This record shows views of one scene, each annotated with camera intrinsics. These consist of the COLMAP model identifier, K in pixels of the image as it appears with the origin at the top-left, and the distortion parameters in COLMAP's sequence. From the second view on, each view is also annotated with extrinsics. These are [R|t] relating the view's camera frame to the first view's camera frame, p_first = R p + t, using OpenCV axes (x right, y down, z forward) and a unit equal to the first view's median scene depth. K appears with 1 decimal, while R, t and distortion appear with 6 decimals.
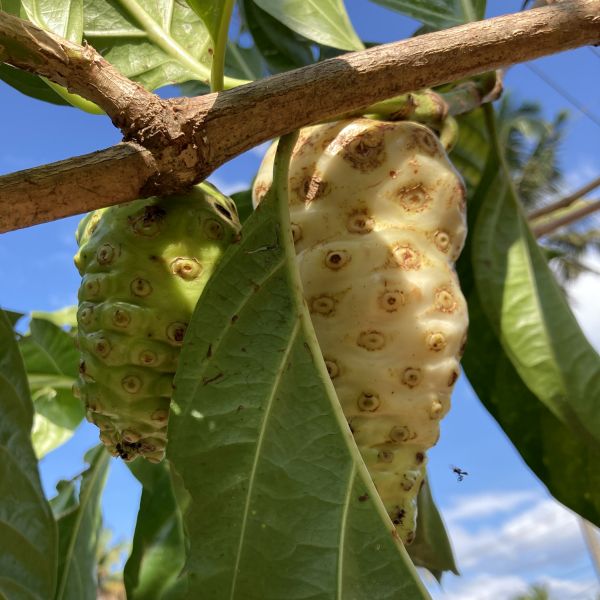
lens RADIAL K [[729.1, 0, 298.7], [0, 729.1, 348.4], [0, 0, 1]] dist [0.104924, -0.392352]
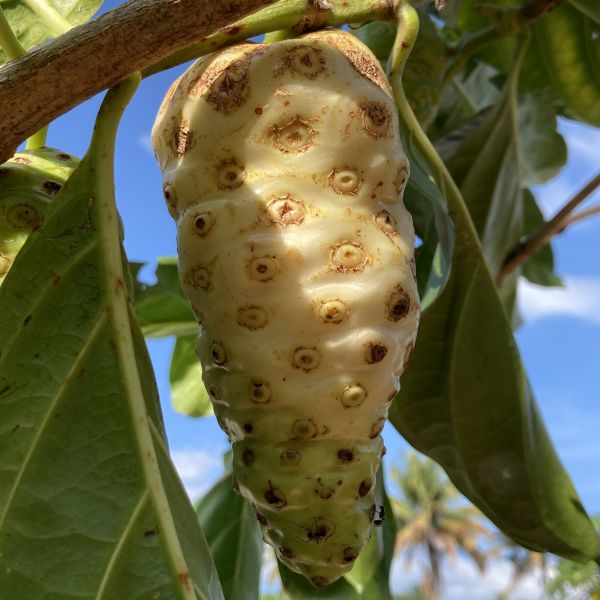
lens RADIAL K [[820.8, 0, 301.6], [0, 820.8, 263.1], [0, 0, 1]] dist [0.224001, -0.787241]
pose [[0.934037, -0.091792, -0.345180, 0.472518], [0.093995, 0.995518, -0.010388, -0.056109], [0.344586, -0.022742, 0.938479, 0.151853]]
